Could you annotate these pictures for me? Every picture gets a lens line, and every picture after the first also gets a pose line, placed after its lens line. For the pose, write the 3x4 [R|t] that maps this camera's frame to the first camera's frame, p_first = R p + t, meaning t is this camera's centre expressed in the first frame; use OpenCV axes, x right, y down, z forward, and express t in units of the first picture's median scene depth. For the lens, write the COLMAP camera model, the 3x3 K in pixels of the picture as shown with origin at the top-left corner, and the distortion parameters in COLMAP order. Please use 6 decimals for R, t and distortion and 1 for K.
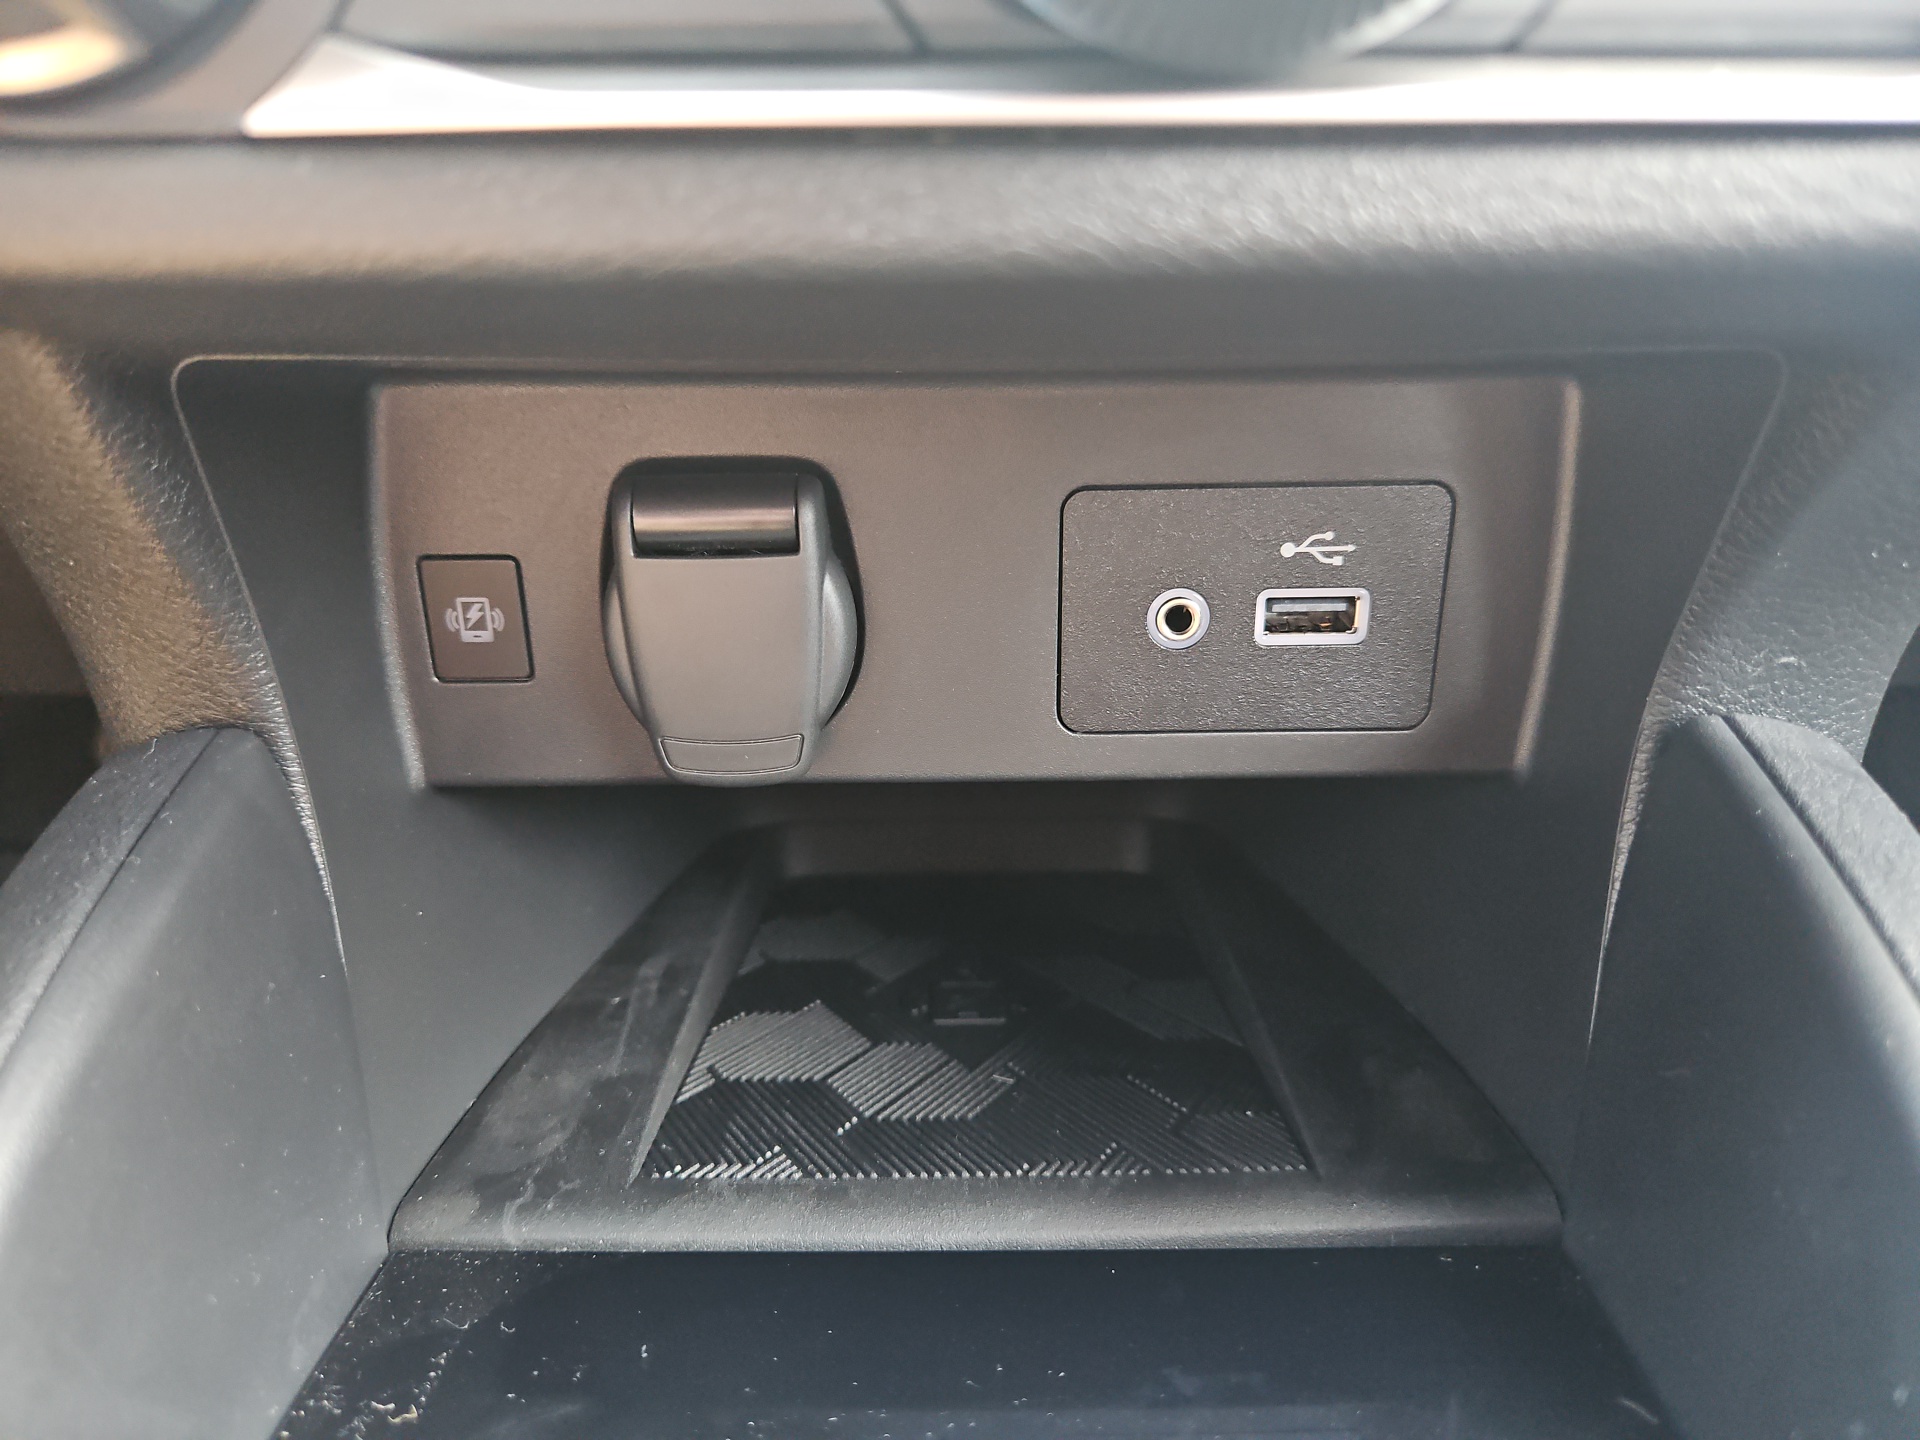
lens RADIAL K [[1295.0, 0, 960.0], [0, 1295.0, 720.0], [0, 0, 1]] dist [-0.003782, -0.000547]
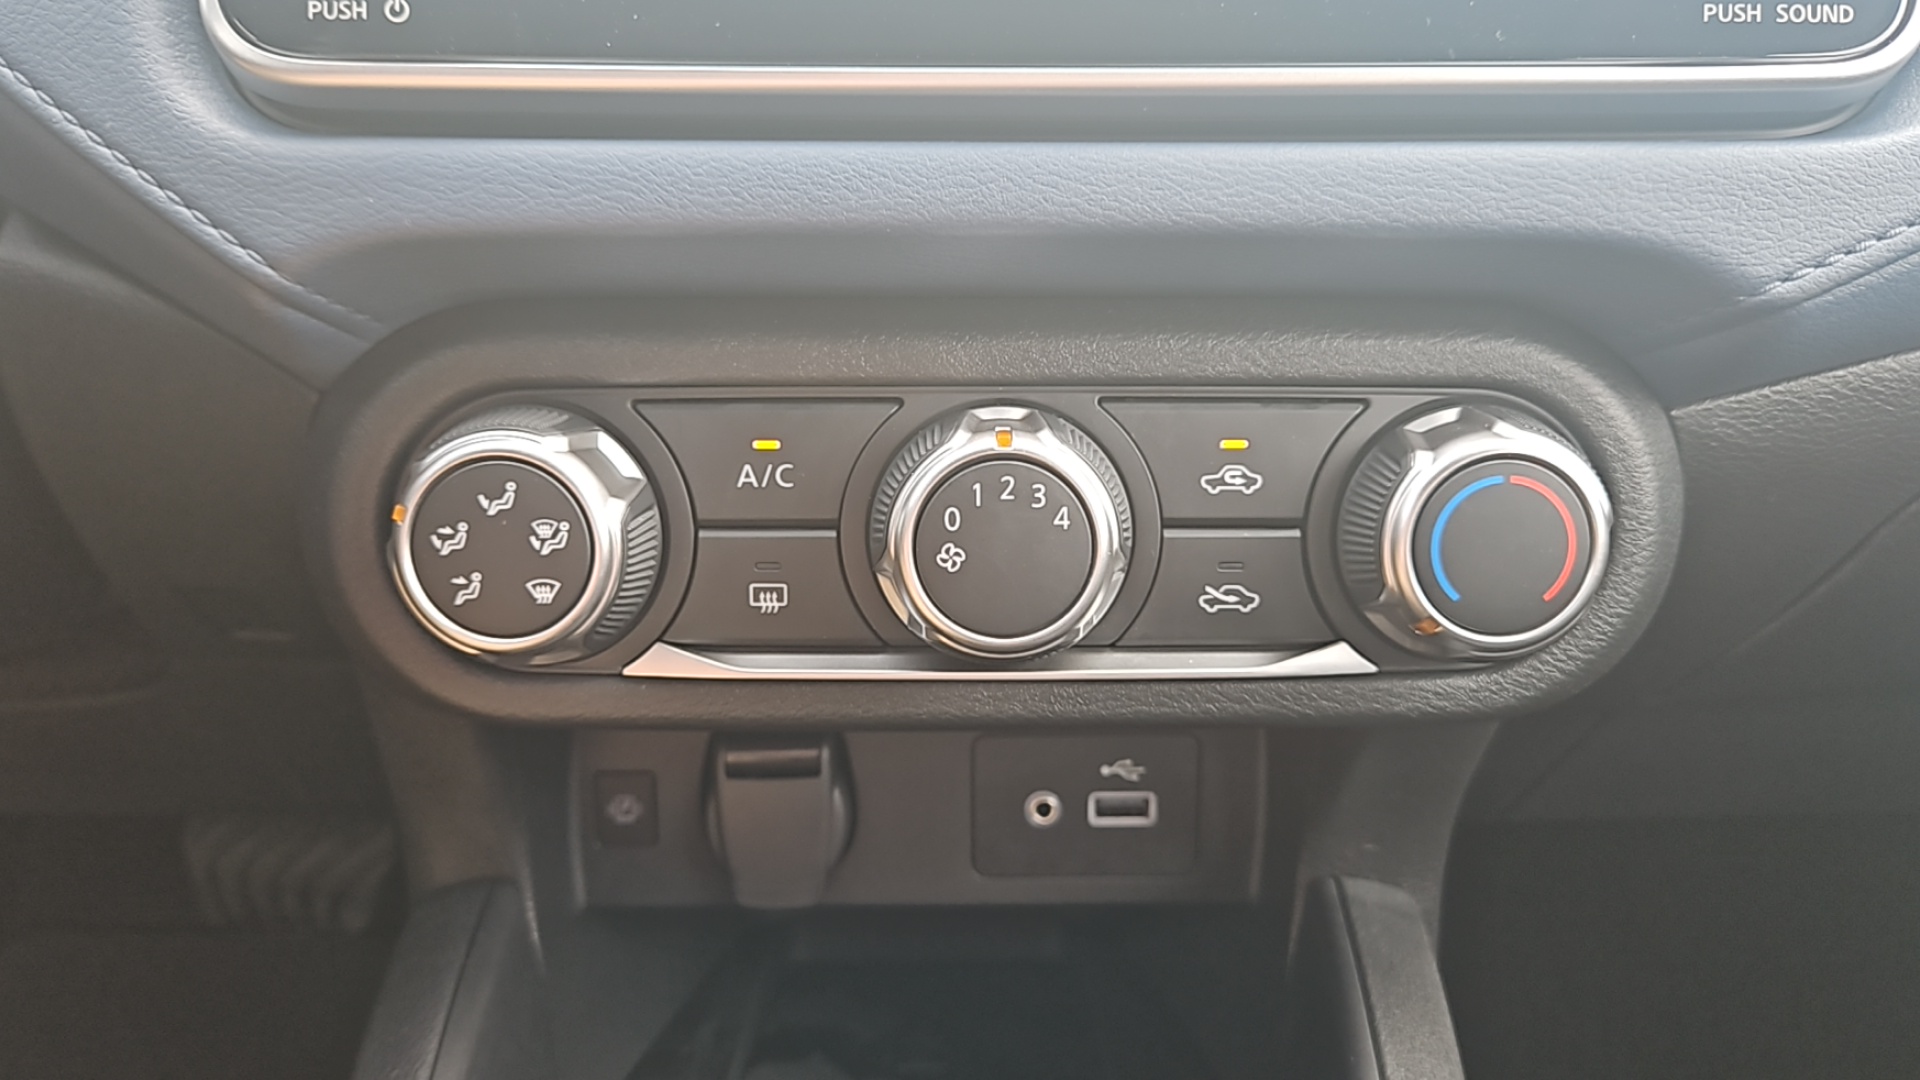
lens RADIAL K [[1429.0, 0, 960.0], [0, 1429.0, 540.0], [0, 0, 1]] dist [0.011242, -0.000289]
pose [[0.999966, 0.005516, 0.006053, 0.048415], [-0.004483, 0.987267, -0.159006, -0.130948], [-0.006853, 0.158974, 0.987259, -0.907576]]
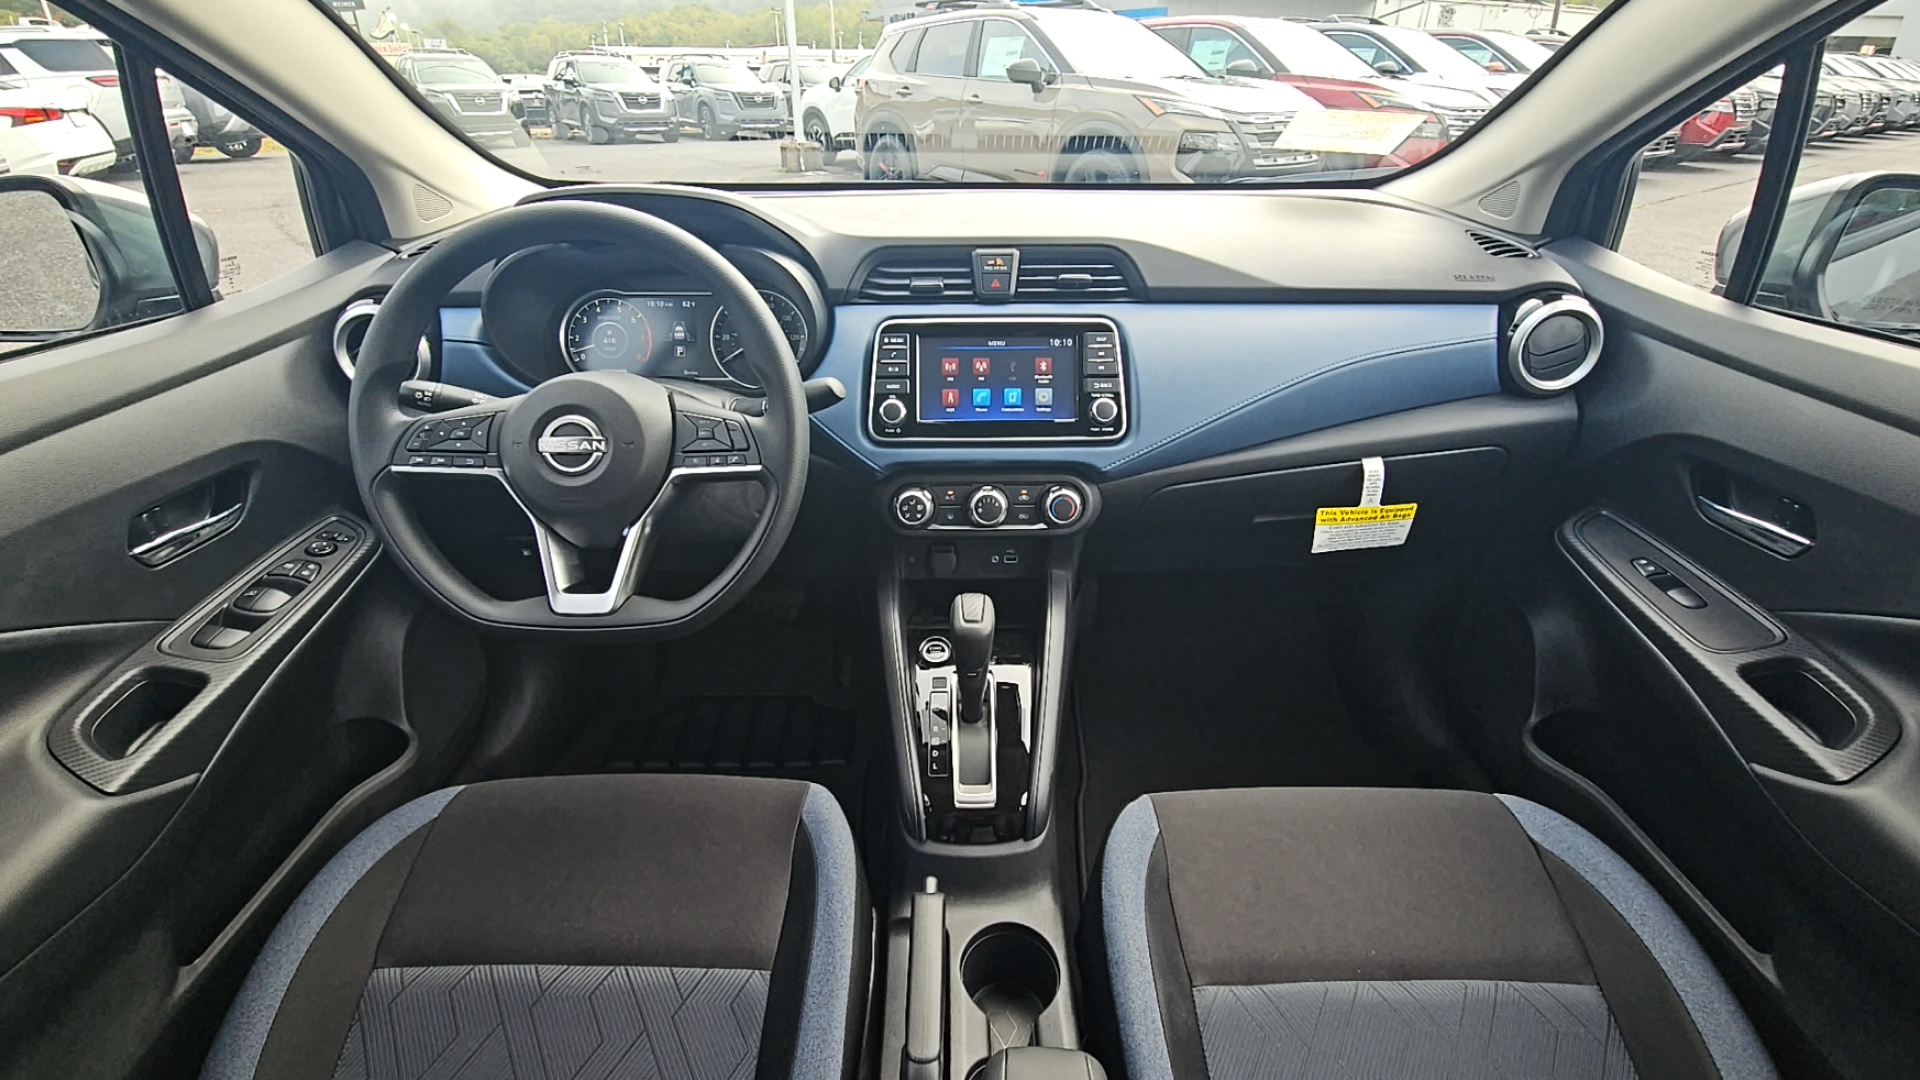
lens RADIAL K [[853.5, 0, 947.3], [0, 853.5, 535.6], [0, 0, 1]] dist [0.000143, -0.000830]
pose [[0.999997, -0.001210, -0.002335, -0.130715], [0.000959, 0.994504, -0.104690, 0.351528], [0.002448, 0.104687, 0.994502, -4.594512]]
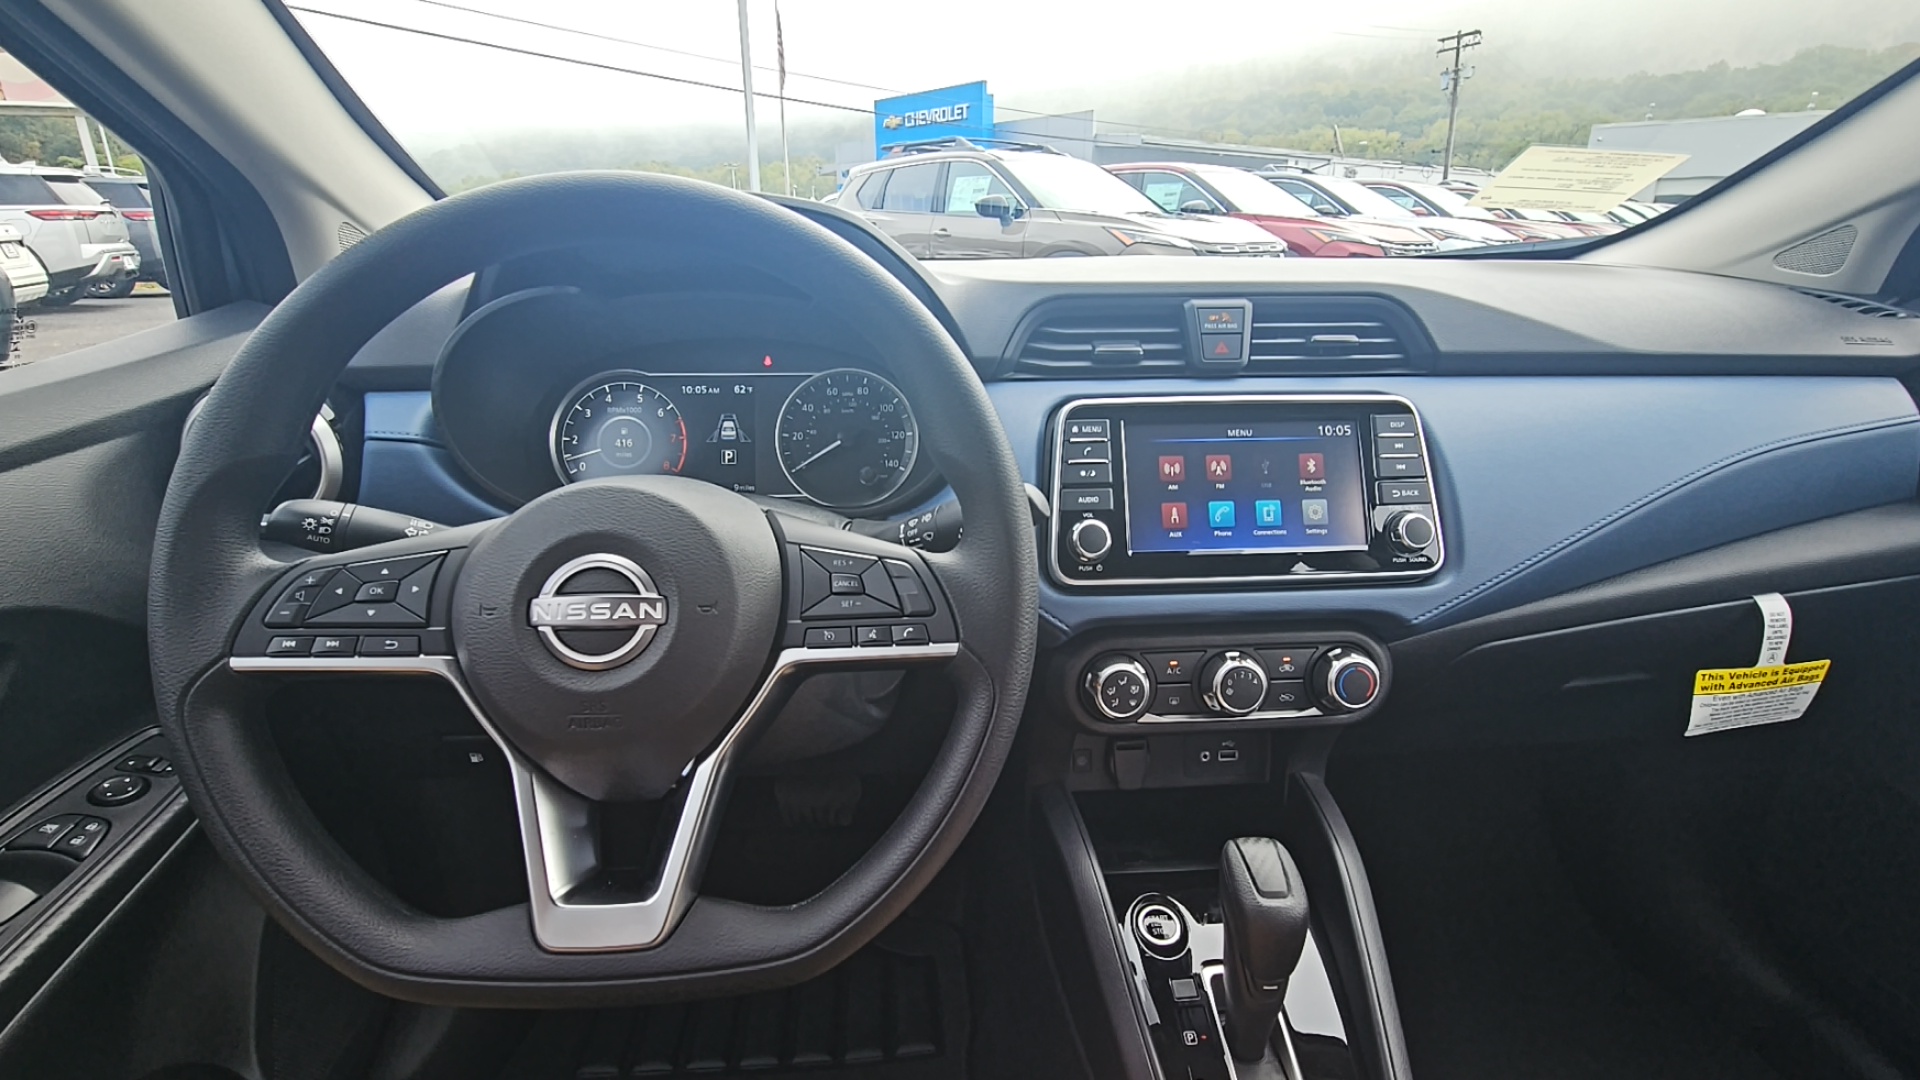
lens RADIAL K [[853.5, 0, 947.3], [0, 853.5, 535.6], [0, 0, 1]] dist [0.000143, -0.000830]
pose [[0.998363, -0.017695, 0.054389, -1.139886], [0.030650, 0.968390, -0.247552, -0.124006], [-0.048289, 0.248813, 0.967347, -2.790028]]
